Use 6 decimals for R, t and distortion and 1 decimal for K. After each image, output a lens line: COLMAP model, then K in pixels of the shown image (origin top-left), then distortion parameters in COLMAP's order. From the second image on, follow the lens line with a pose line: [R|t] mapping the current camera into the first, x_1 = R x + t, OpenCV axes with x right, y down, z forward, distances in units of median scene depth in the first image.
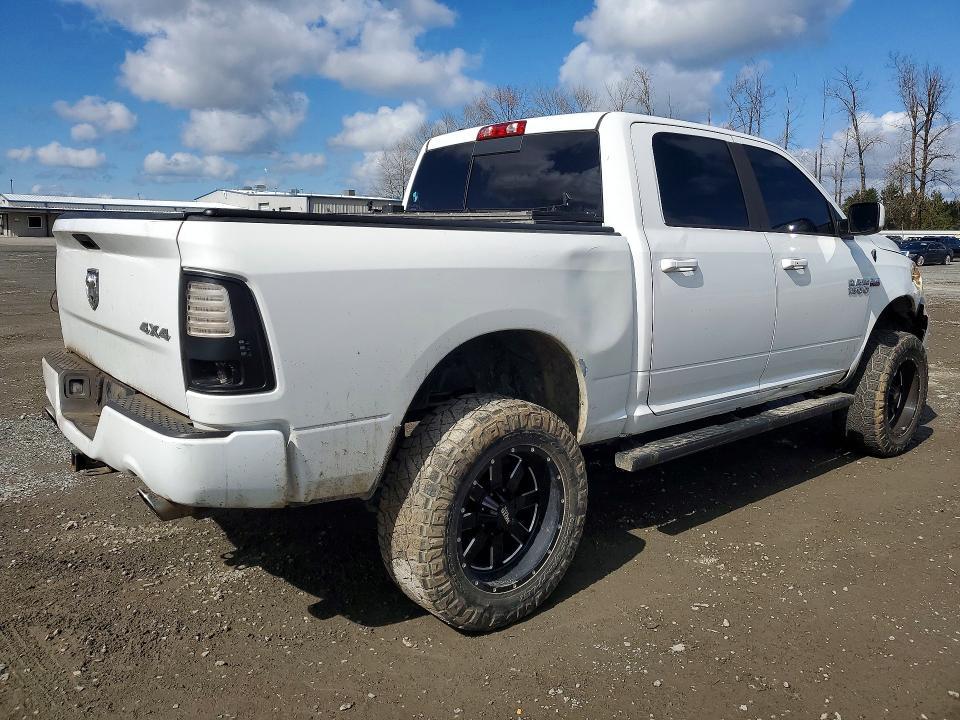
lens RADIAL K [[753.7, 0, 480.0], [0, 753.7, 360.0], [0, 0, 1]] dist [-0.008698, -0.015911]
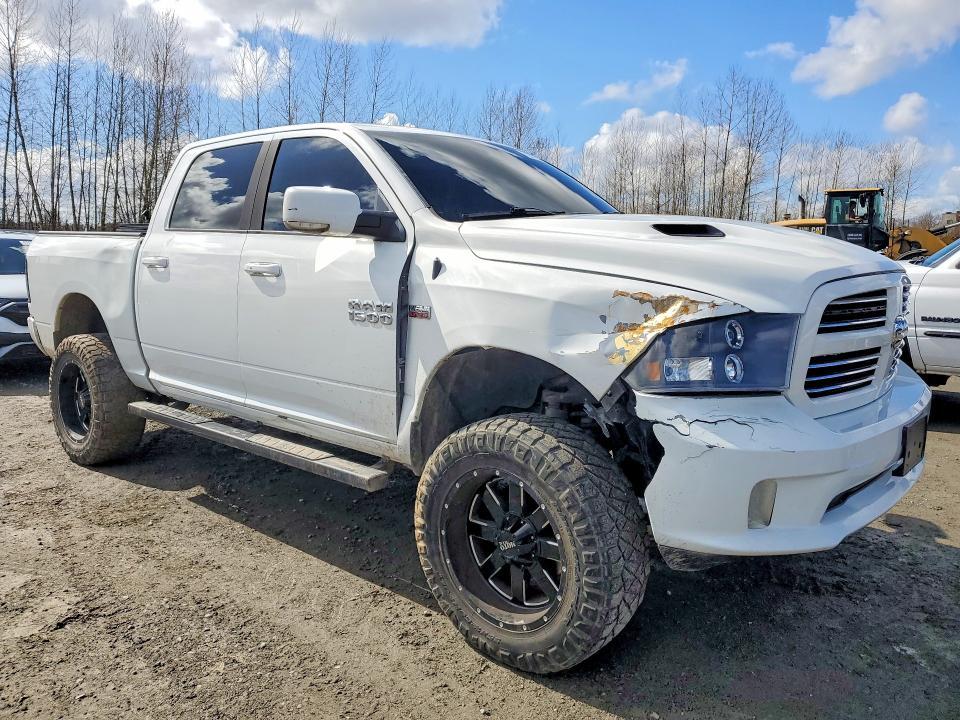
lens RADIAL K [[753.7, 0, 480.0], [0, 753.7, 360.0], [0, 0, 1]] dist [-0.008698, -0.015911]
pose [[0.172329, 0.134158, -0.975861, 1.357885], [-0.173718, 0.979294, 0.103953, -0.163661], [0.969600, 0.151611, 0.192067, 1.131490]]
